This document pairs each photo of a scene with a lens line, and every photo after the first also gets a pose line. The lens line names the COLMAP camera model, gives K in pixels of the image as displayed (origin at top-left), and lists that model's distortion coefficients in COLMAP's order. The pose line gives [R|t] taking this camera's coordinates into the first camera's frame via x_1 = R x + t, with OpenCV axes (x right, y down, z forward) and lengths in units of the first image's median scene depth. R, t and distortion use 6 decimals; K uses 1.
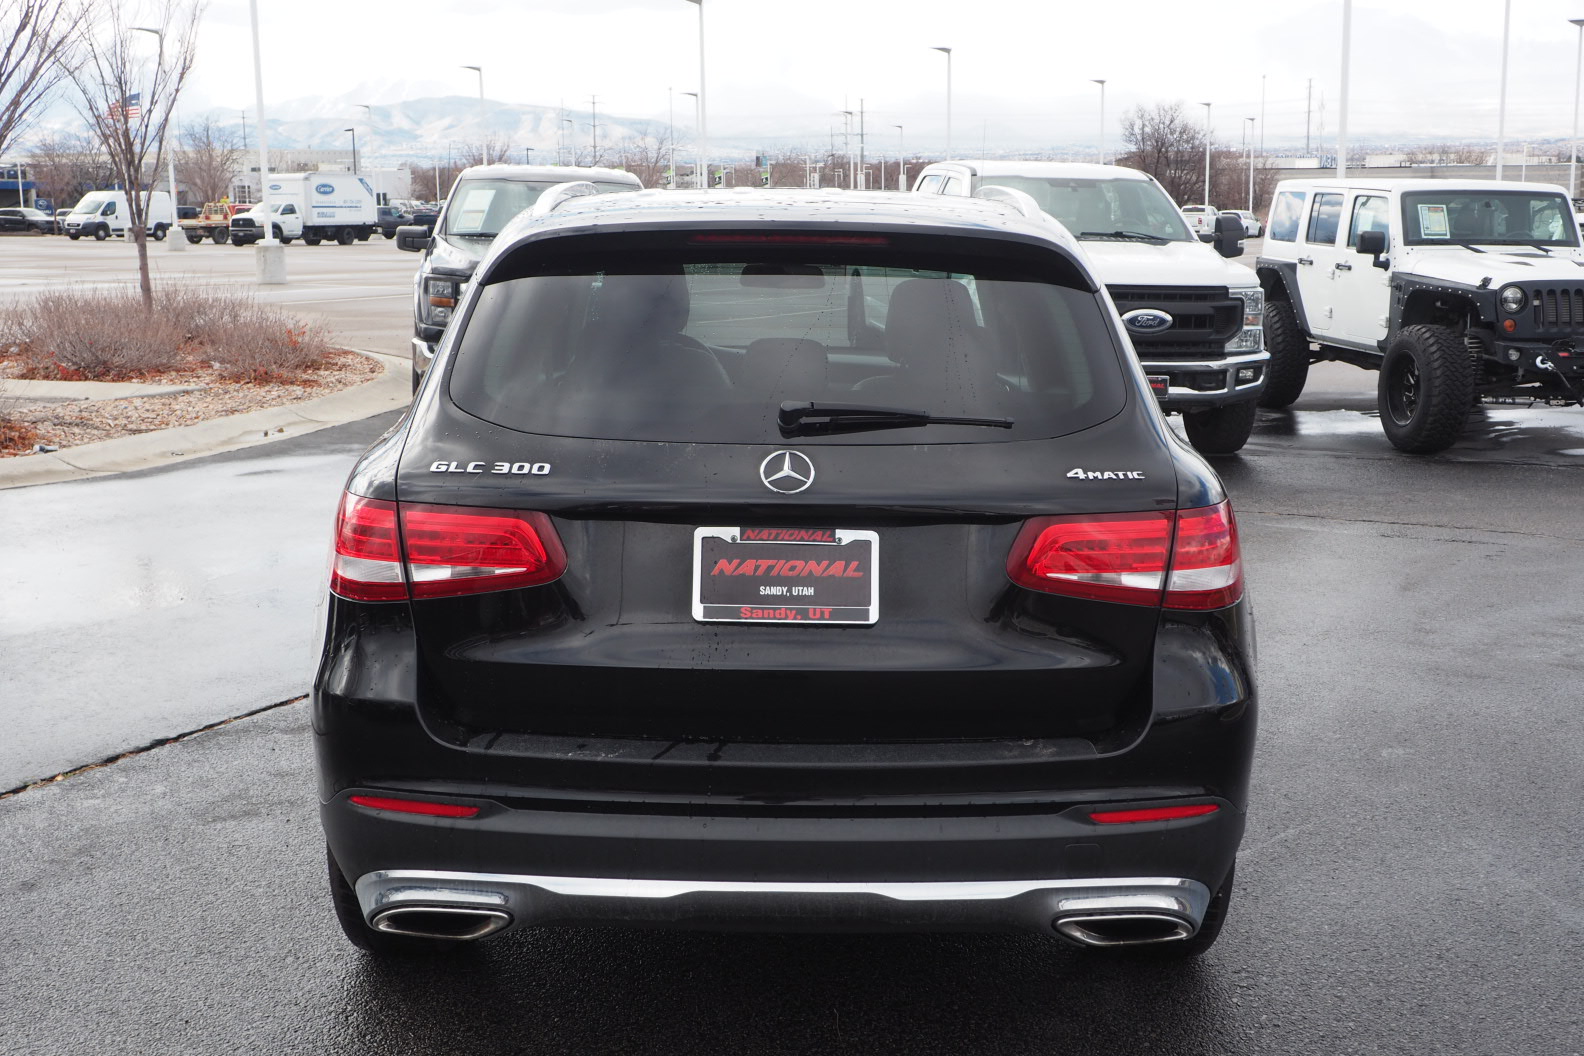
lens RADIAL K [[1793.0, 0, 787.0], [0, 1793.0, 535.2], [0, 0, 1]] dist [0.016195, 0.000000]
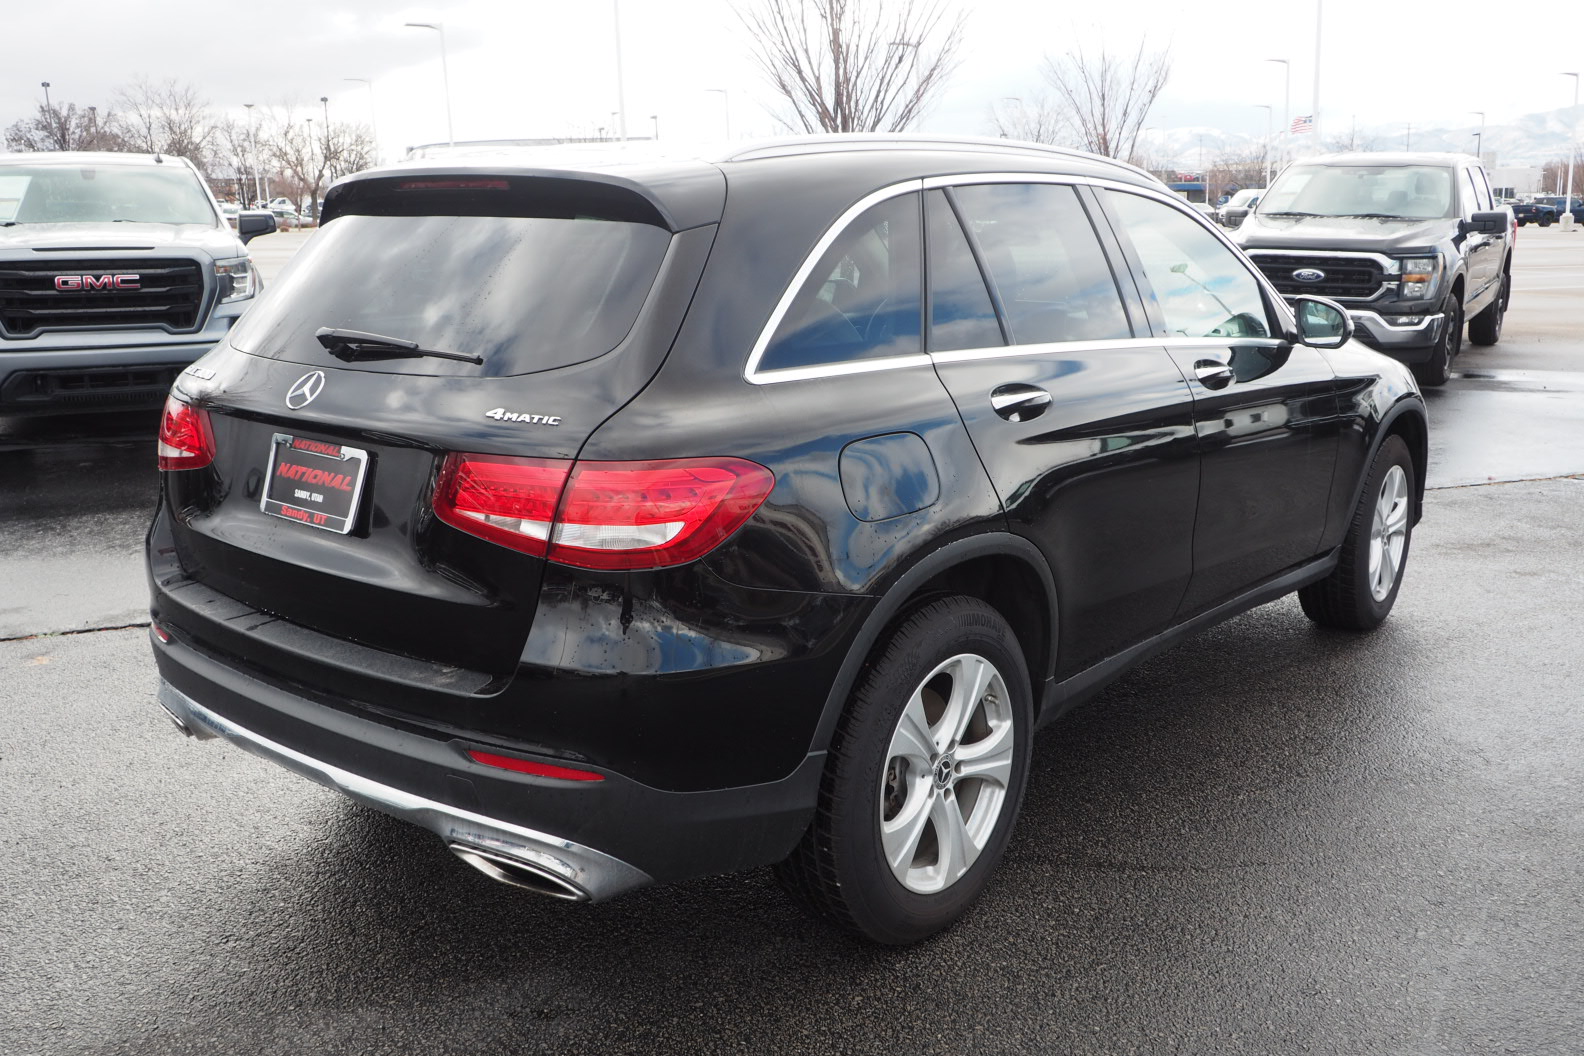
lens RADIAL K [[1378.9, 0, 802.5], [0, 1378.9, 530.9], [0, 0, 1]] dist [-0.022436, 0.001290]
pose [[0.768889, 0.133890, -0.625207, 0.774620], [-0.099885, 0.990976, 0.089382, -0.054732], [0.631533, -0.006276, 0.775324, 0.515422]]
